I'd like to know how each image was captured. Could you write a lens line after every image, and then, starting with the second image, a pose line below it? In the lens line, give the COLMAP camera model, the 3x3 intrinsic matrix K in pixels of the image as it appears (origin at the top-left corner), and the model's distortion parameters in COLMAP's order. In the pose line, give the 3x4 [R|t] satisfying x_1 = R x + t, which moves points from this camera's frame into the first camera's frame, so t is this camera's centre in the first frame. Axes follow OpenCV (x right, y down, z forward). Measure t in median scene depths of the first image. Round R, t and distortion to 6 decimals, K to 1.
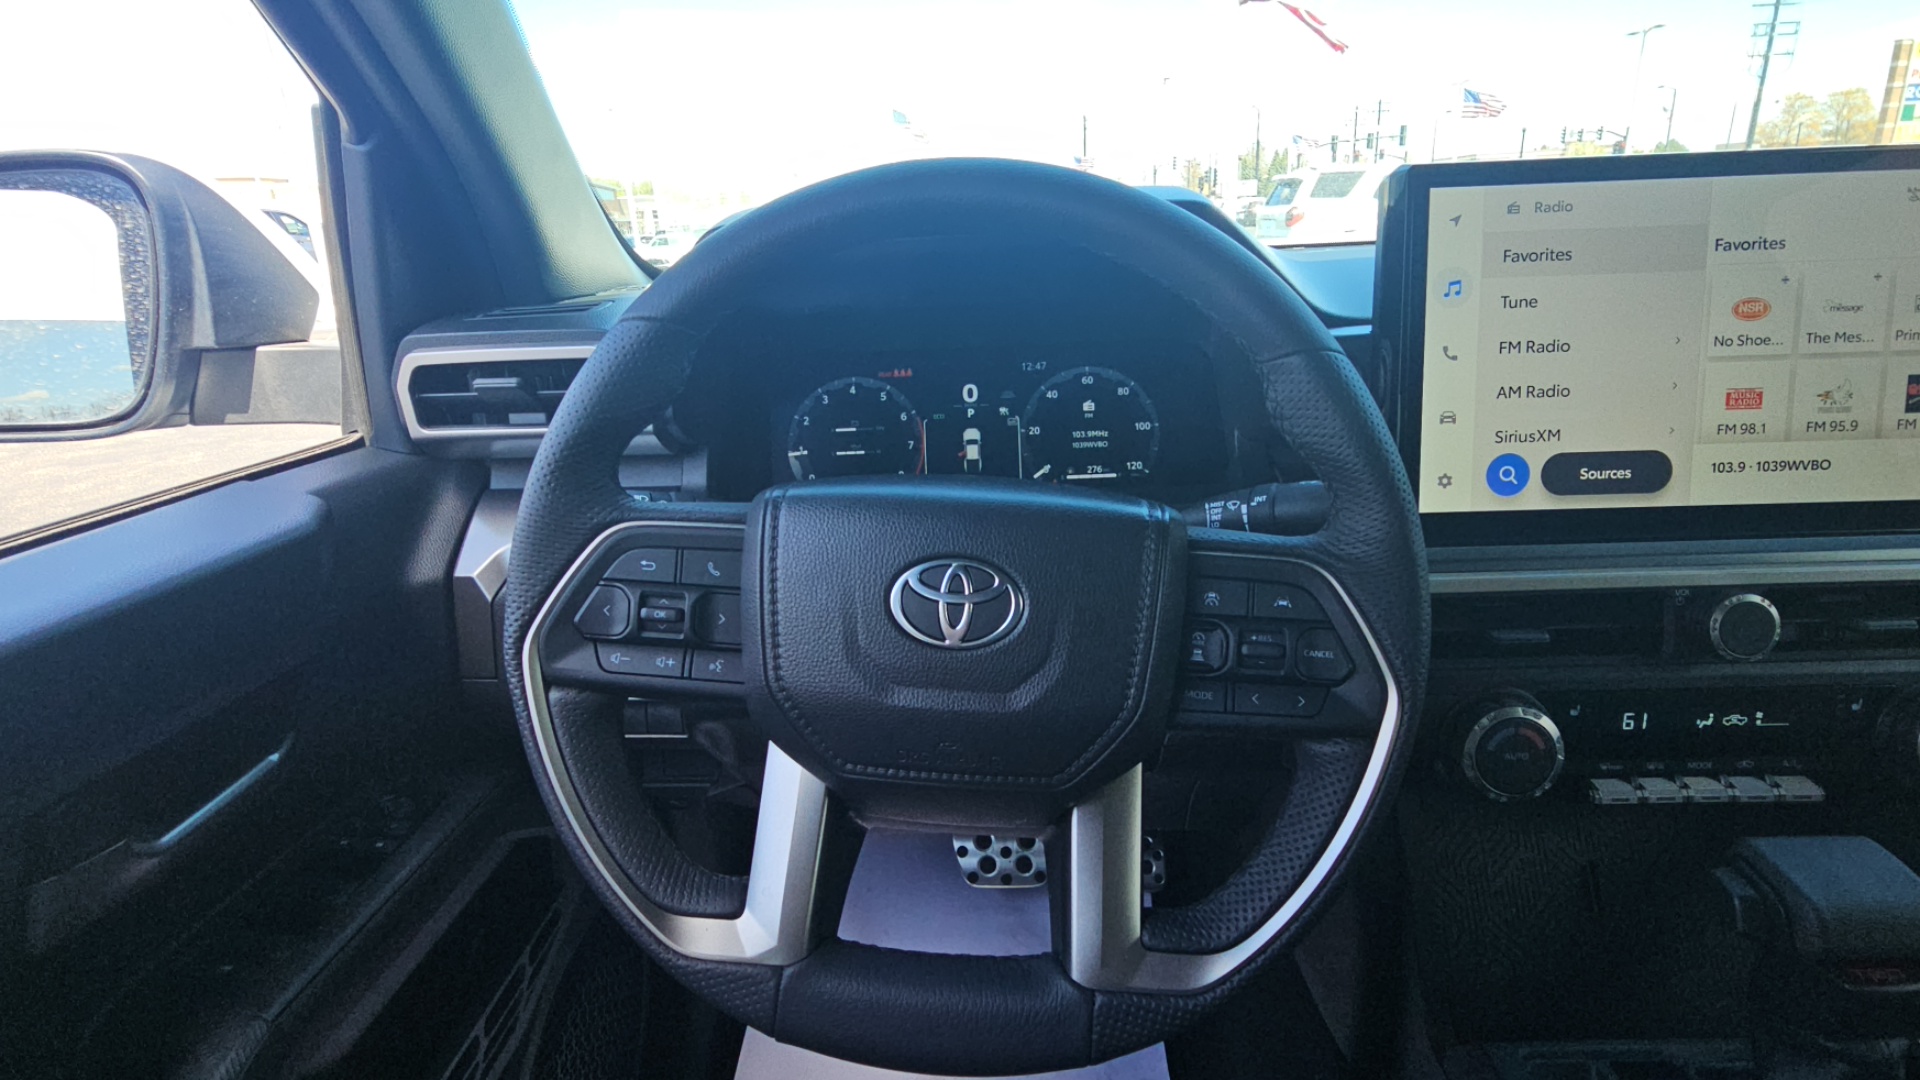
lens RADIAL K [[926.0, 0, 982.3], [0, 926.0, 547.2], [0, 0, 1]] dist [0.005125, -0.004645]
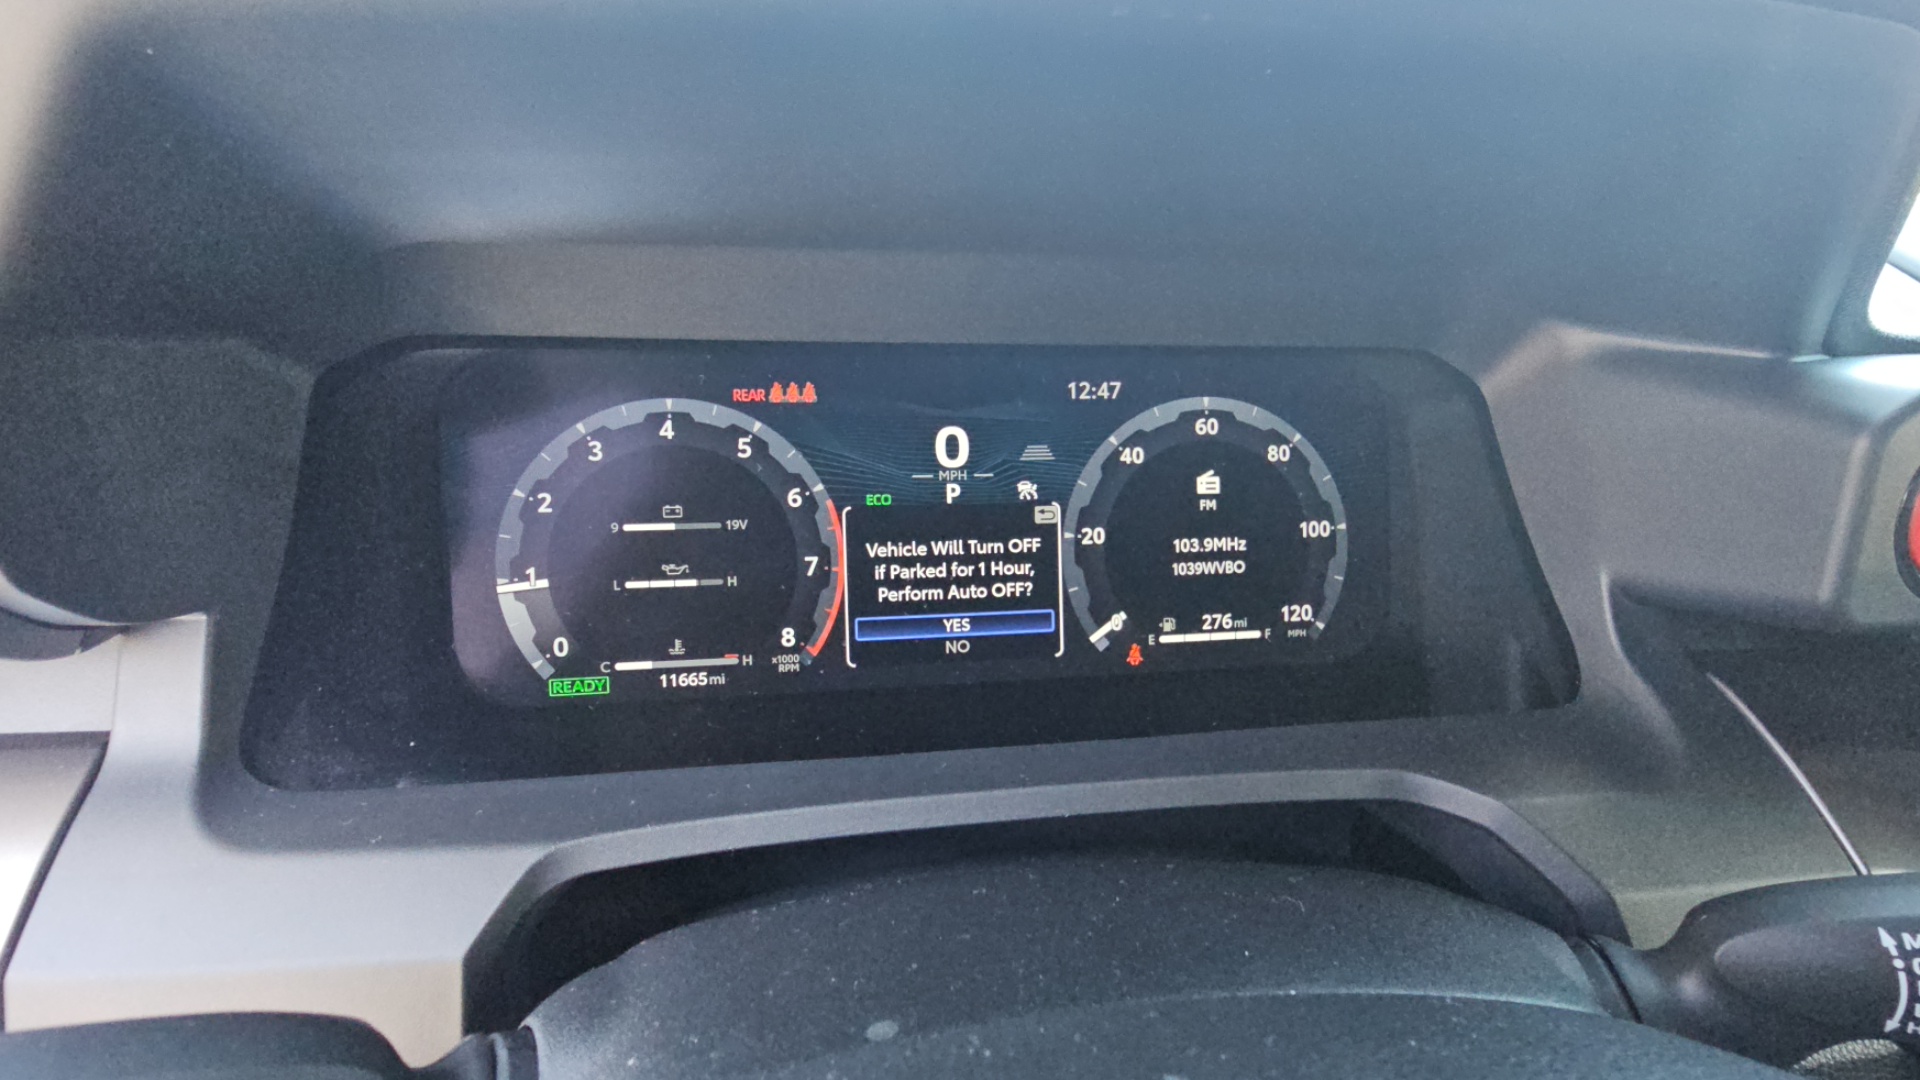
lens RADIAL K [[926.0, 0, 978.2], [0, 926.0, 547.5], [0, 0, 1]] dist [0.005125, -0.004645]
pose [[0.975485, 0.003119, 0.220044, -0.107488], [-0.014166, 0.998716, 0.048641, -0.156896], [-0.219610, -0.050566, 0.974276, 0.639256]]
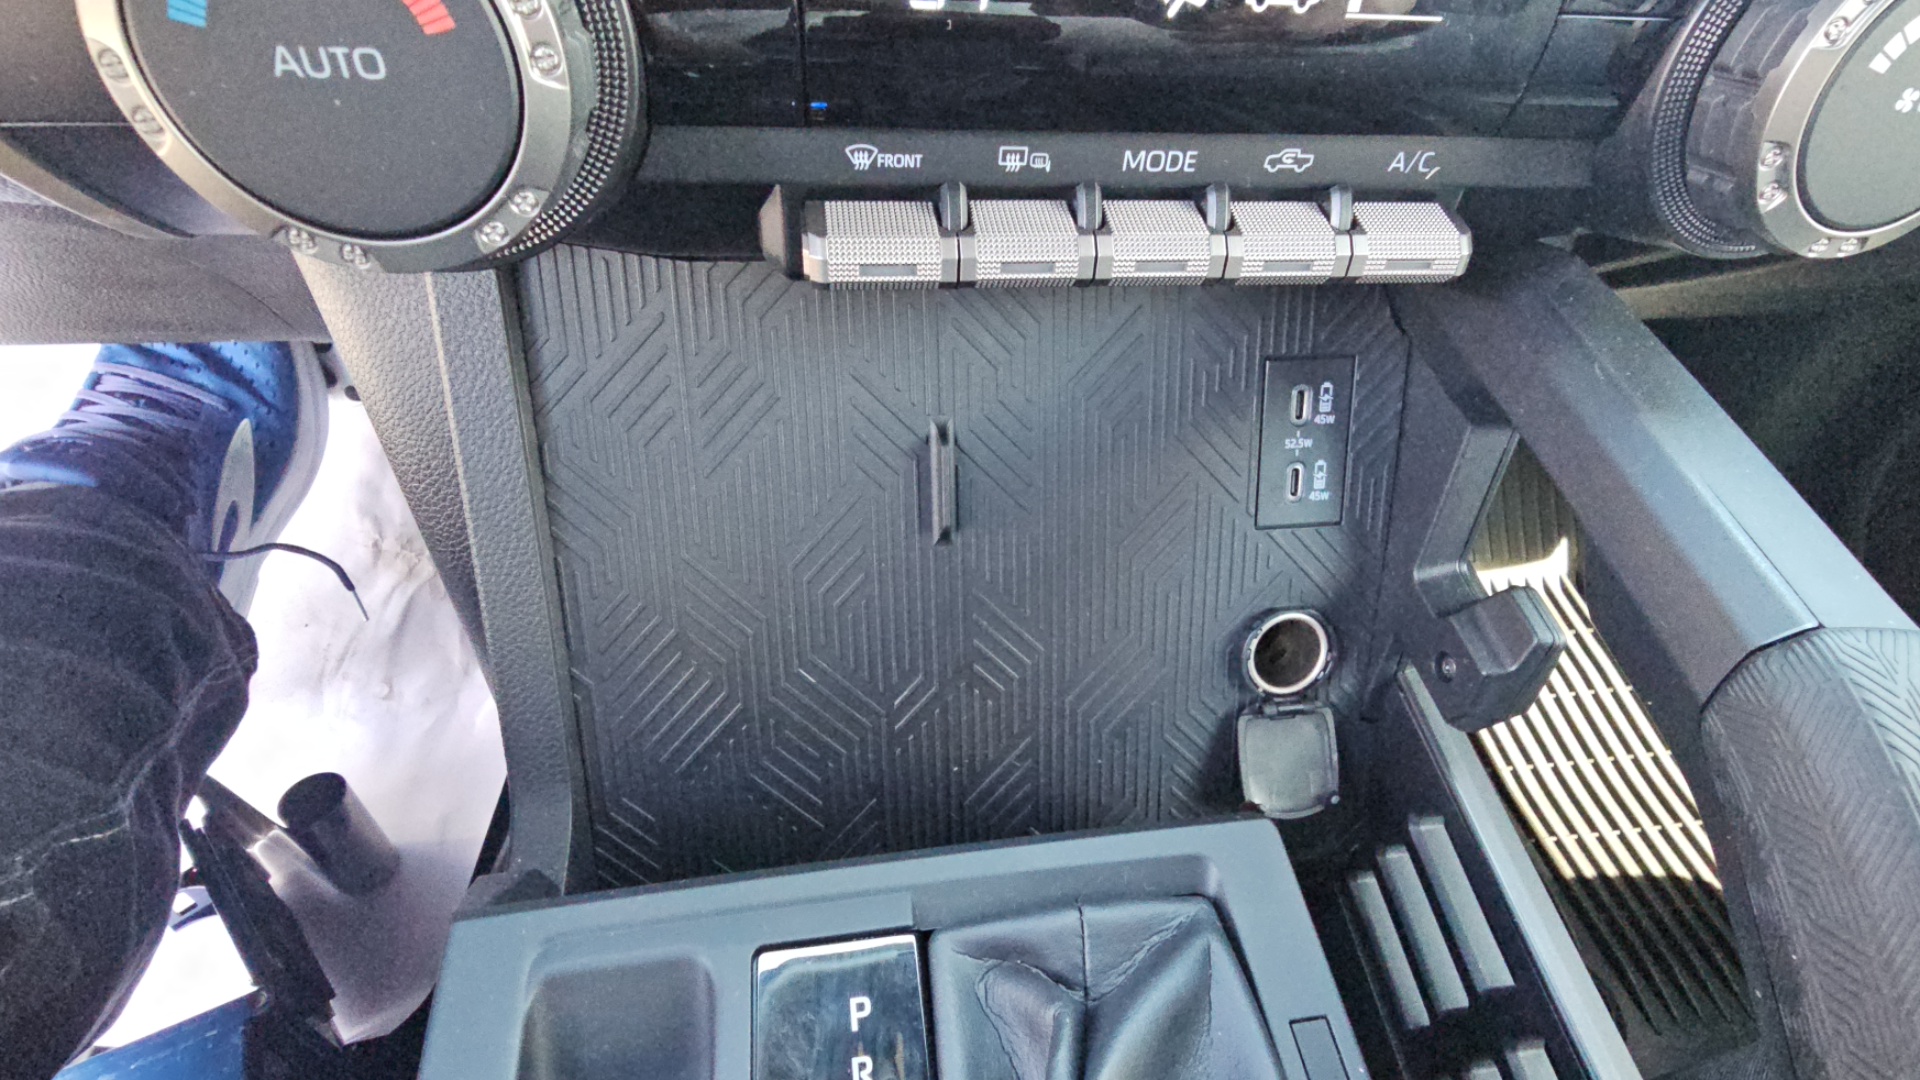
lens RADIAL K [[926.0, 0, 986.5], [0, 926.0, 559.0], [0, 0, 1]] dist [0.005125, -0.004645]
pose [[0.975505, -0.057661, 0.212288, 0.569448], [-0.061379, 0.855363, 0.514379, 0.170796], [-0.211243, -0.514810, 0.830872, 0.603751]]
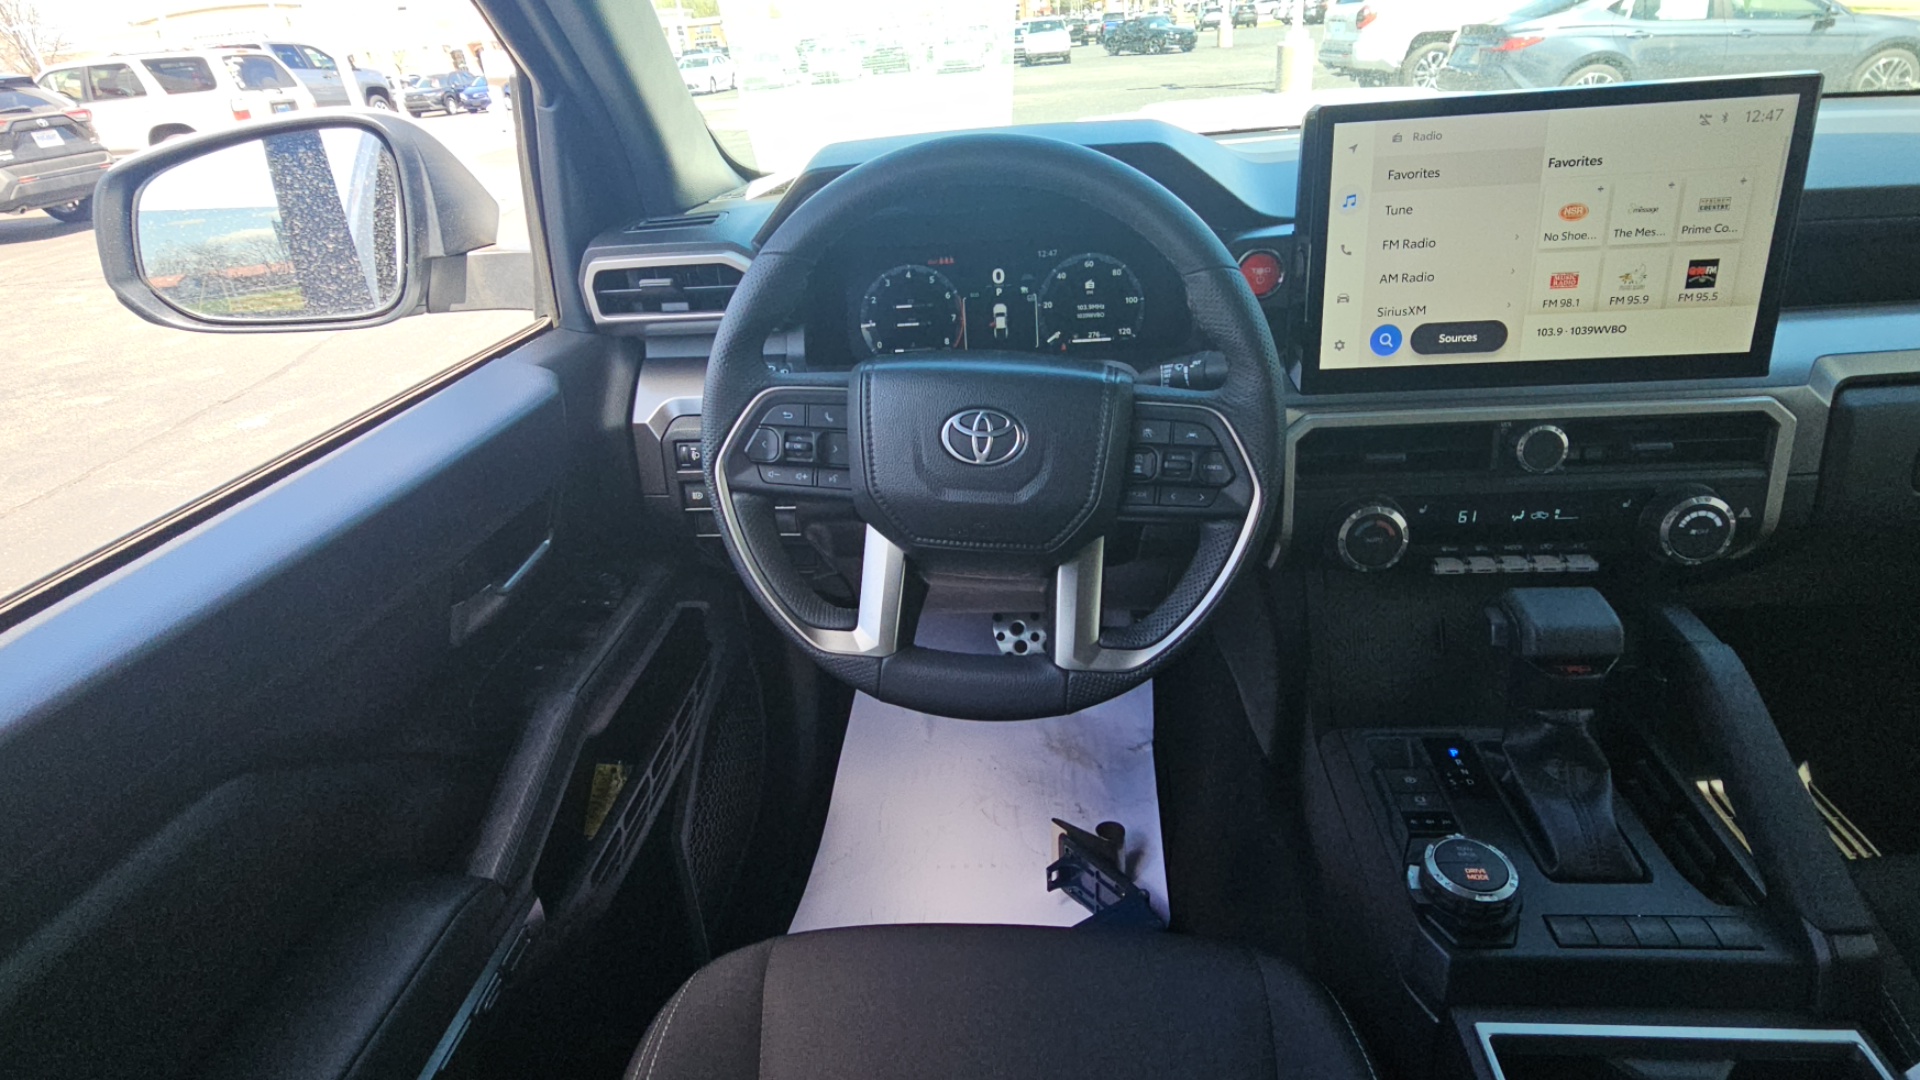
lens RADIAL K [[926.0, 0, 982.7], [0, 926.0, 547.6], [0, 0, 1]] dist [0.005125, -0.004645]
pose [[0.998655, -0.004540, -0.051641, 0.033667], [0.013400, 0.984909, 0.172553, -0.017517], [0.050078, -0.173013, 0.983646, -0.383427]]
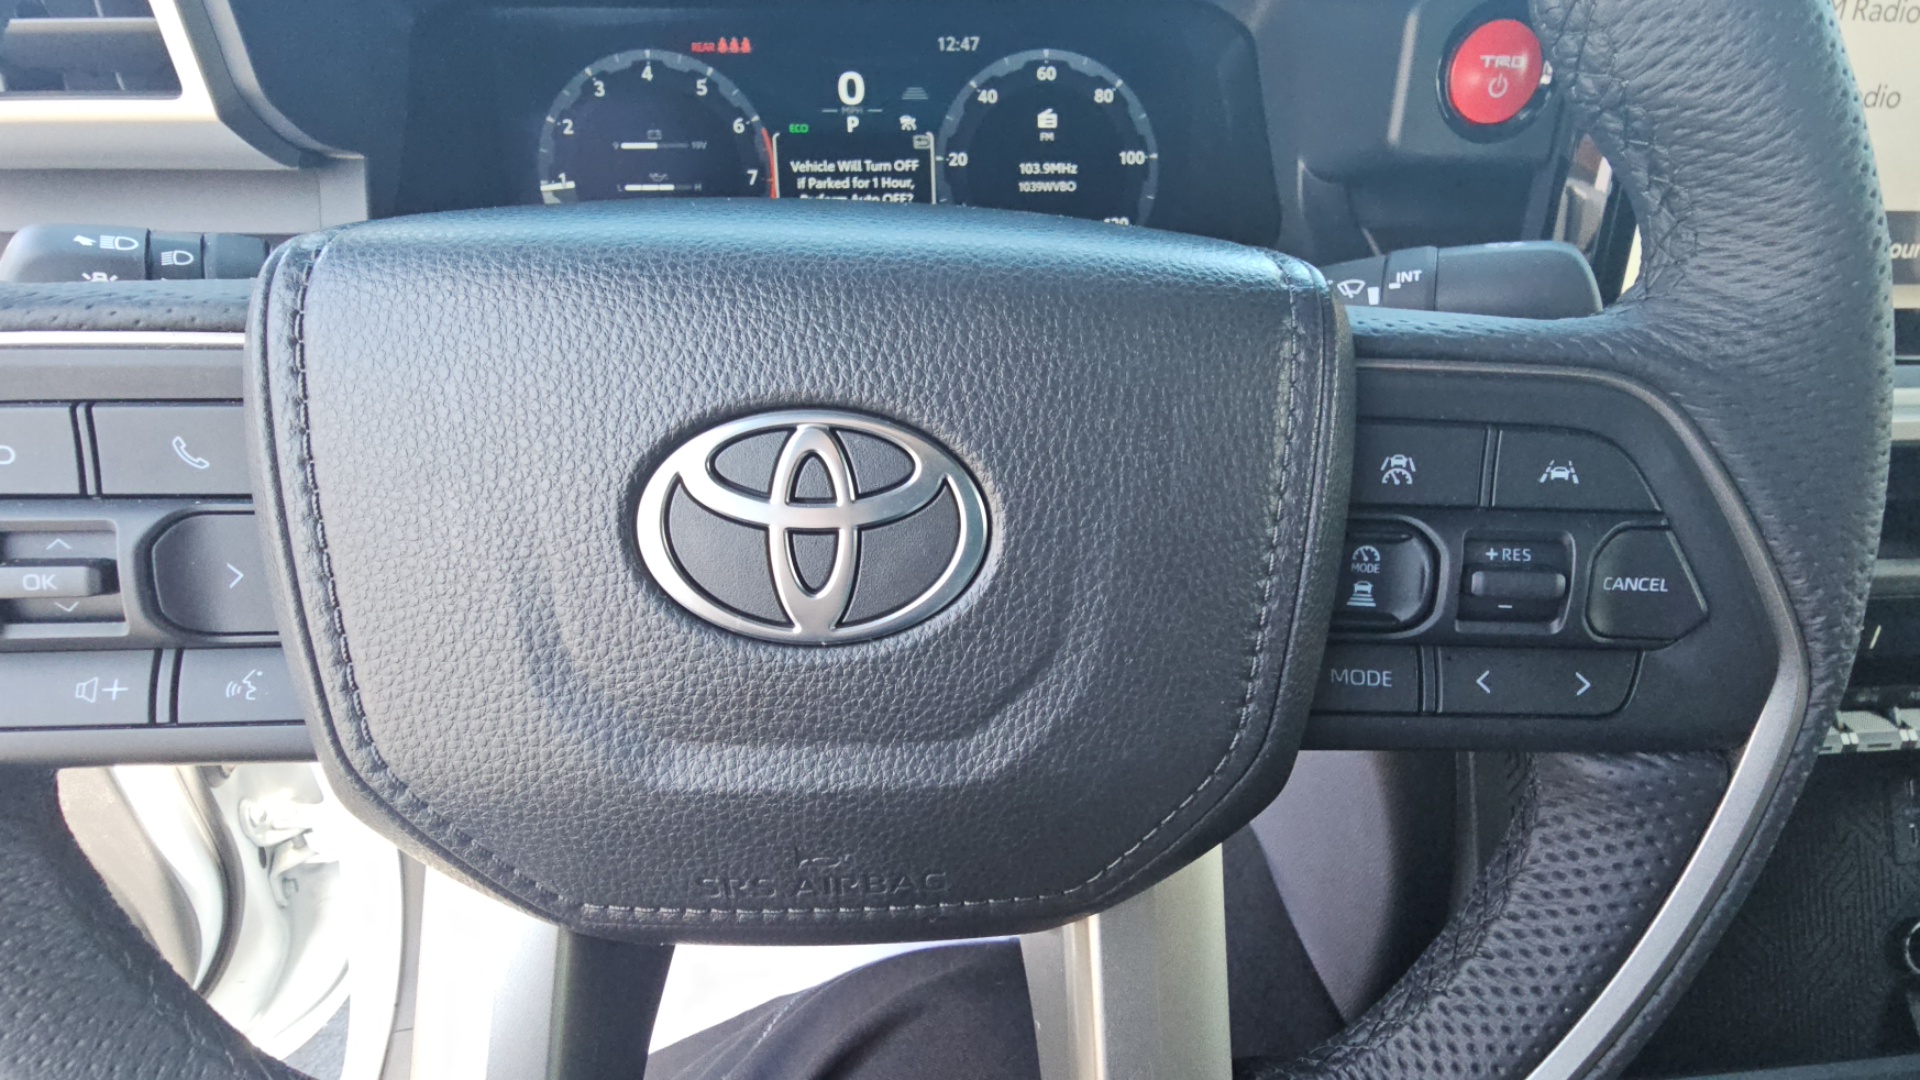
lens RADIAL K [[926.0, 0, 976.3], [0, 926.0, 531.9], [0, 0, 1]] dist [0.005125, -0.004645]
pose [[0.992283, -0.013125, 0.123298, -0.011931], [-0.014308, 0.975618, 0.219007, -0.022166], [-0.123166, -0.219081, 0.967902, 0.391901]]
